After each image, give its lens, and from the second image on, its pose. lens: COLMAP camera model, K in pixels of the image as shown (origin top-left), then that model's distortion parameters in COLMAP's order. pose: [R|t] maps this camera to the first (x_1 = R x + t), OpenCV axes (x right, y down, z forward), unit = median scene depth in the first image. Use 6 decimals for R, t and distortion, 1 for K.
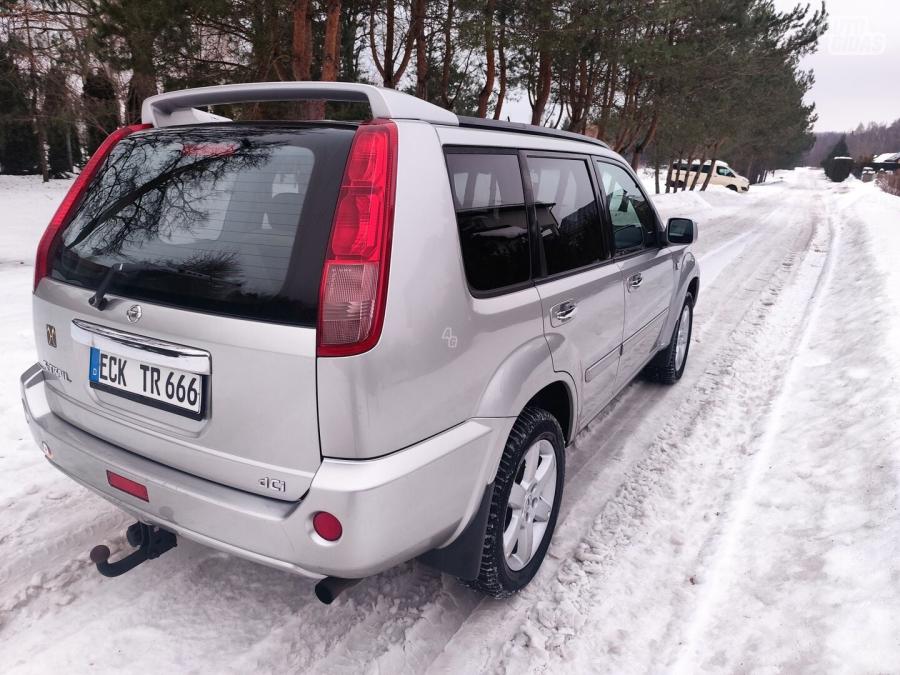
lens RADIAL K [[614.8, 0, 453.4], [0, 614.8, 340.4], [0, 0, 1]] dist [0.038341, -0.038265]
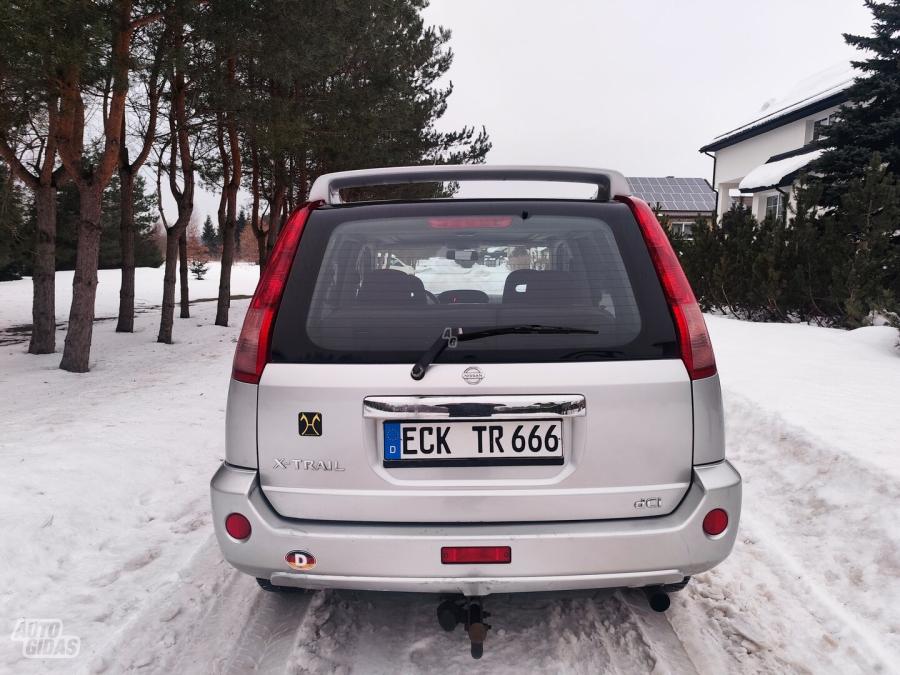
lens RADIAL K [[614.8, 0, 450.2], [0, 614.8, 342.4], [0, 0, 1]] dist [0.038341, -0.038265]
pose [[0.863199, -0.094361, 0.495967, -0.787666], [0.163100, 0.981823, -0.097065, -0.003195], [-0.477793, 0.164679, 0.862899, 0.104931]]
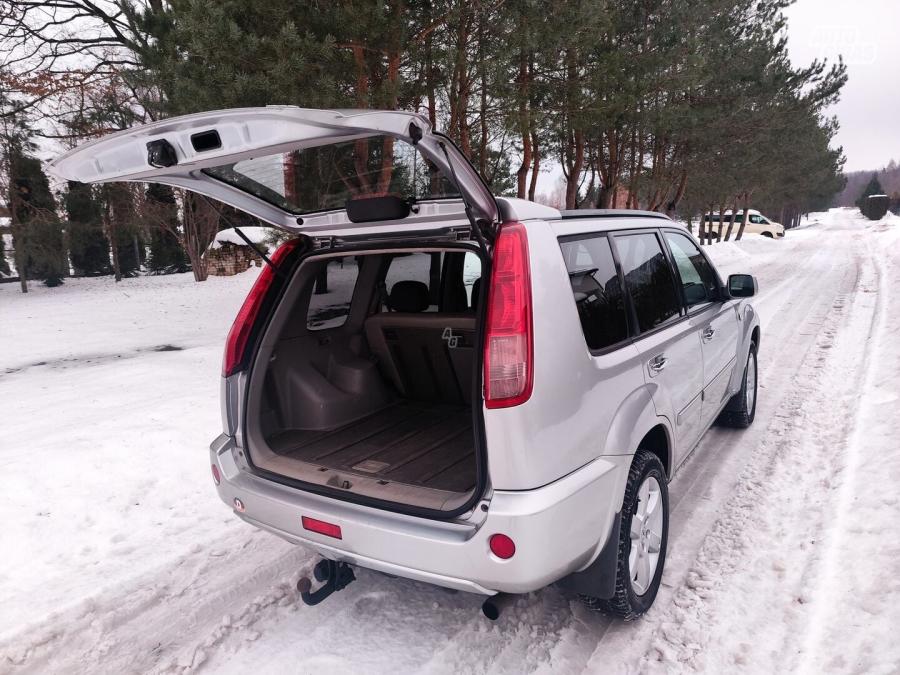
lens RADIAL K [[614.8, 0, 450.6], [0, 614.8, 342.3], [0, 0, 1]] dist [0.038341, -0.038265]
pose [[0.995625, -0.068956, -0.063061, -0.132047], [0.062025, 0.992436, -0.105944, 0.012326], [0.069889, 0.101569, 0.992371, -0.183417]]
